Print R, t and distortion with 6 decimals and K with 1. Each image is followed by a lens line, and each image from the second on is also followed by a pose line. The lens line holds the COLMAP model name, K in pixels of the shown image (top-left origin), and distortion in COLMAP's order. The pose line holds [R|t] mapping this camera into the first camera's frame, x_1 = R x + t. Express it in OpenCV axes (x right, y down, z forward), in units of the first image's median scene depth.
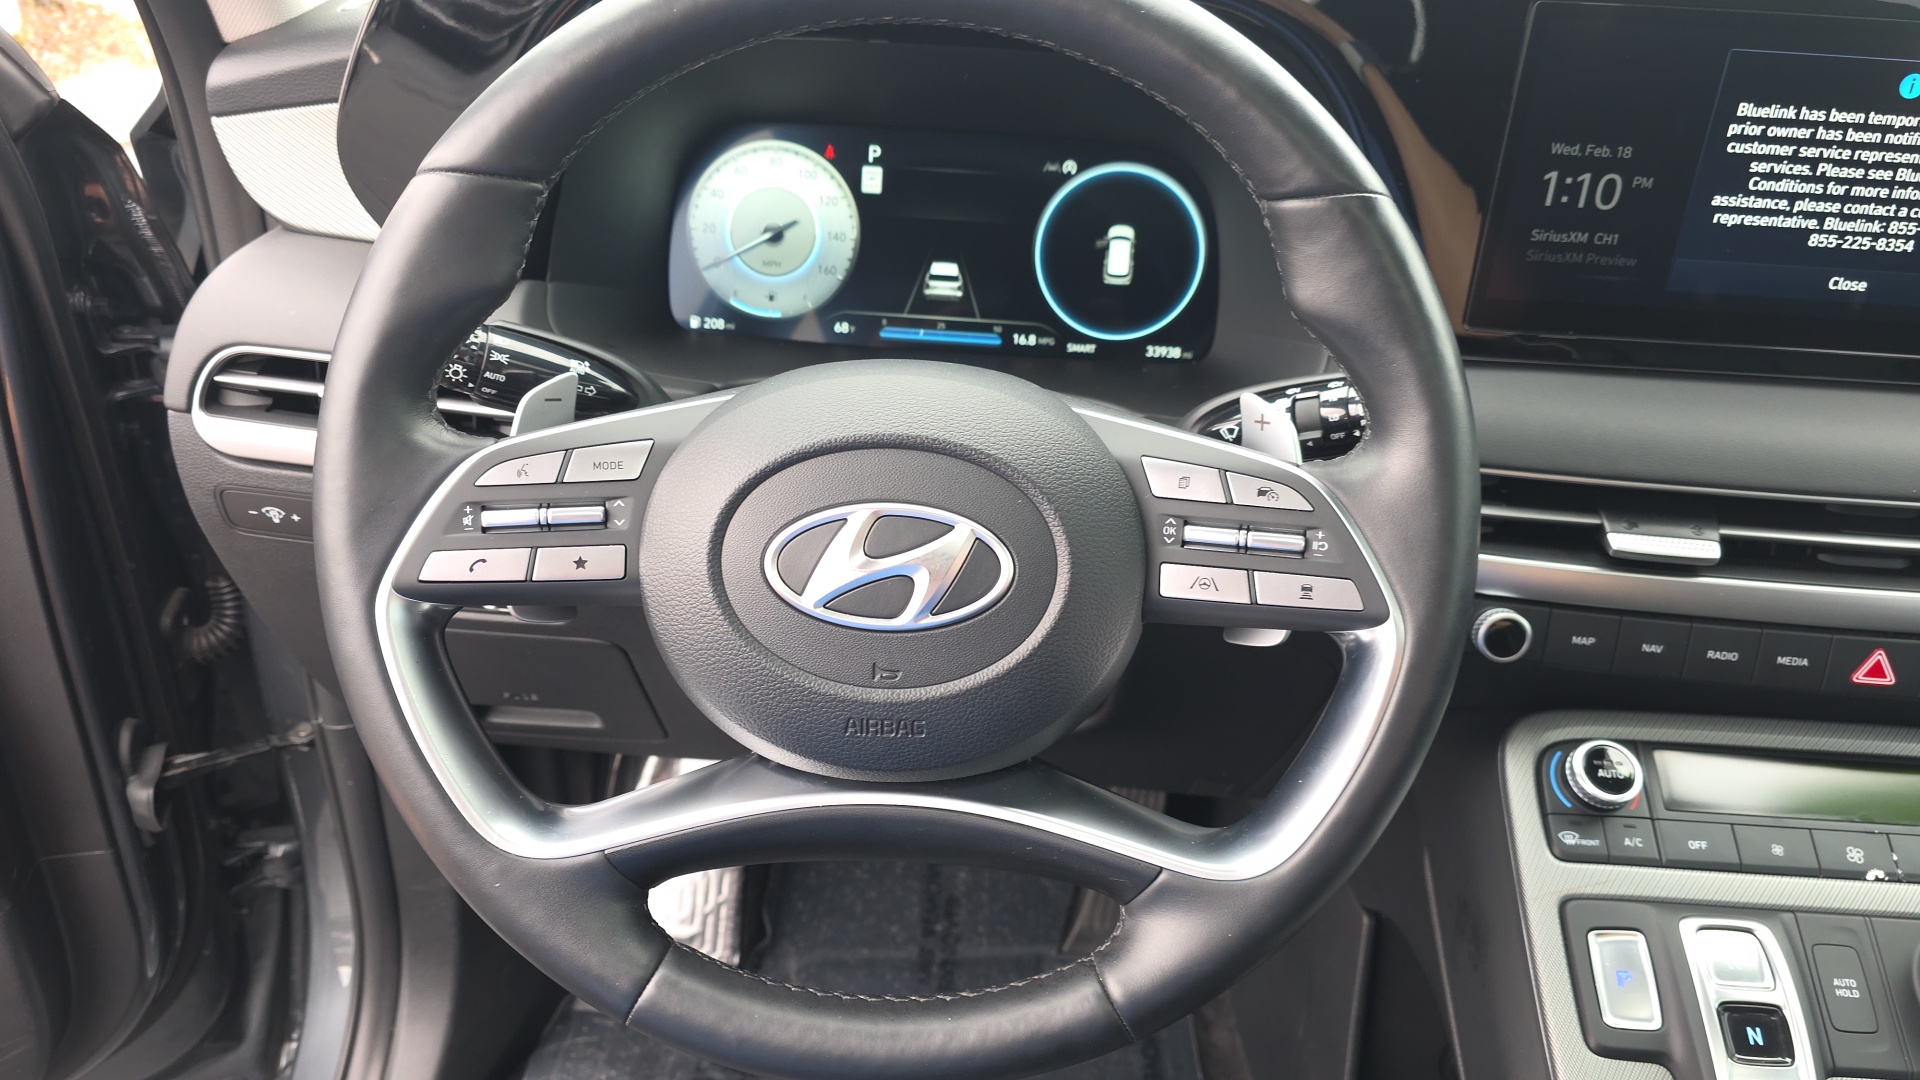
lens RADIAL K [[1318.4, 0, 967.7], [0, 1318.4, 548.5], [0, 0, 1]] dist [0.076063, -0.090512]
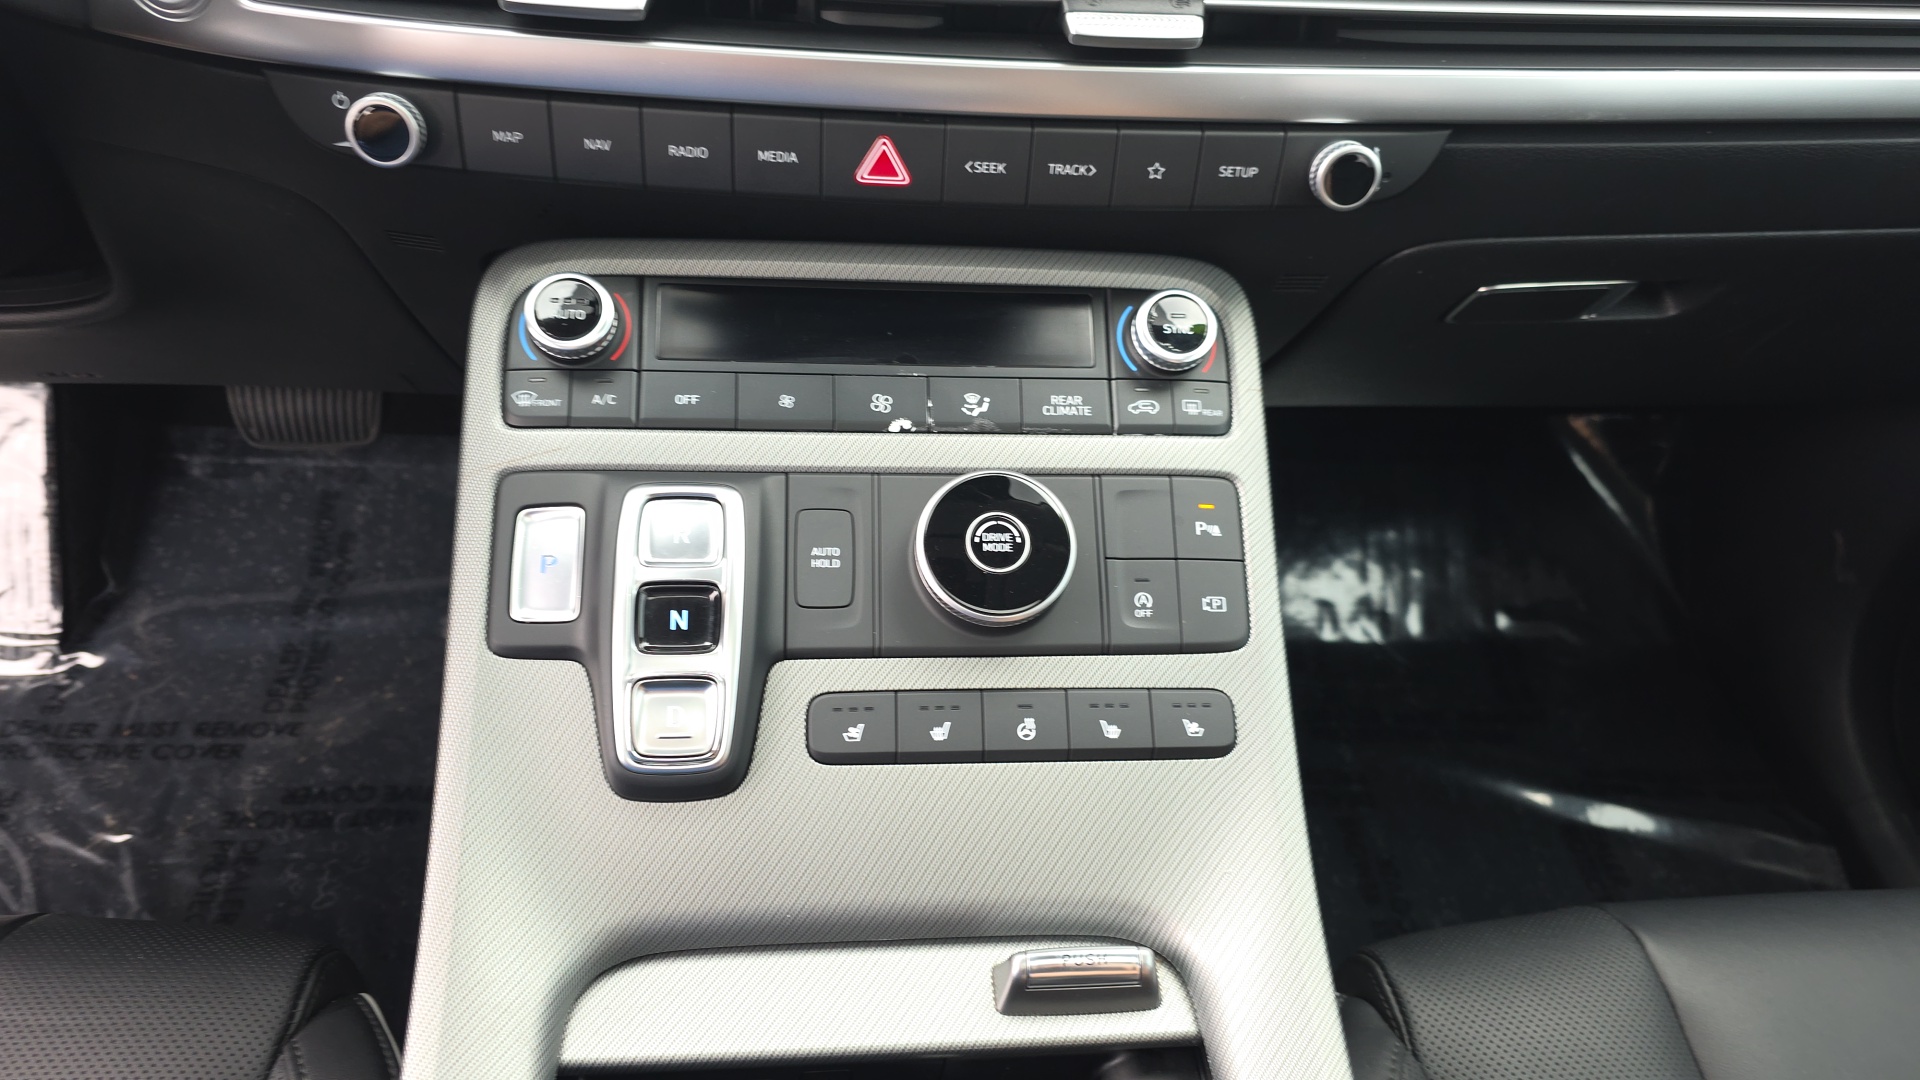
lens RADIAL K [[1318.4, 0, 967.7], [0, 1318.4, 548.5], [0, 0, 1]] dist [0.076063, -0.090512]
pose [[0.991927, -0.059907, 0.111771, 0.652720], [0.028284, 0.963693, 0.265509, 0.106102], [-0.123619, -0.260205, 0.957607, 0.200455]]
